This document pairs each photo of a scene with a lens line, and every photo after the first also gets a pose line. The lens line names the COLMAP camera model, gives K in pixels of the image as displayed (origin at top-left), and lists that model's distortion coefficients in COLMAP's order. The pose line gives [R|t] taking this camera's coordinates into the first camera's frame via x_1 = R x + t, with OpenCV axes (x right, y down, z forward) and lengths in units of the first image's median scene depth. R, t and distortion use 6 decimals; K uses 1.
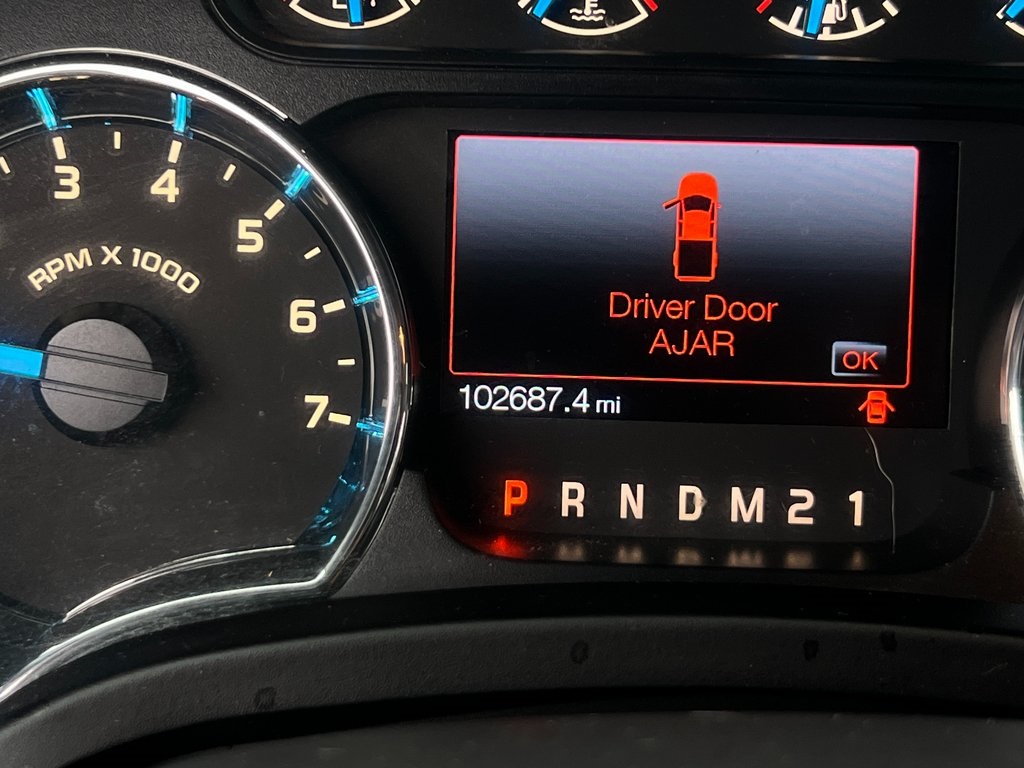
lens RADIAL K [[1827.1, 0, 511.1], [0, 1827.1, 383.2], [0, 0, 1]] dist [0.061836, 0.000000]
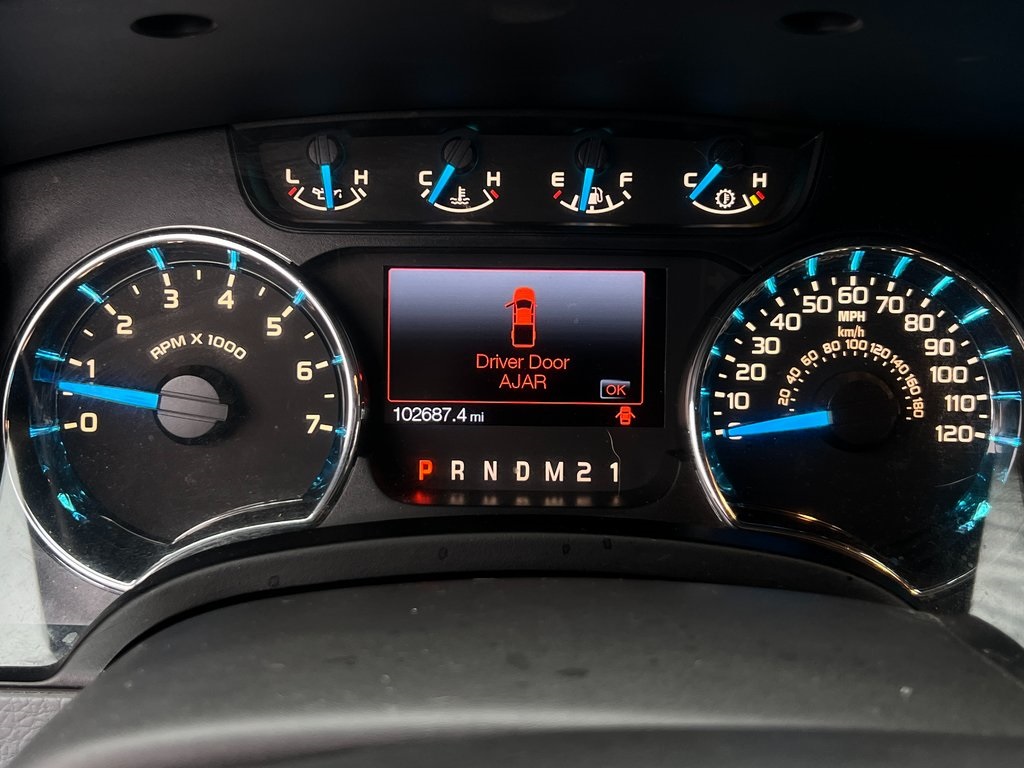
lens RADIAL K [[1185.8, 0, 512.8], [0, 1185.8, 383.5], [0, 0, 1]] dist [0.014497, 0.000000]
pose [[0.999692, -0.018057, 0.017033, 0.070778], [0.018128, 0.999828, -0.004018, -0.016032], [-0.016957, 0.004325, 0.999847, -0.165922]]
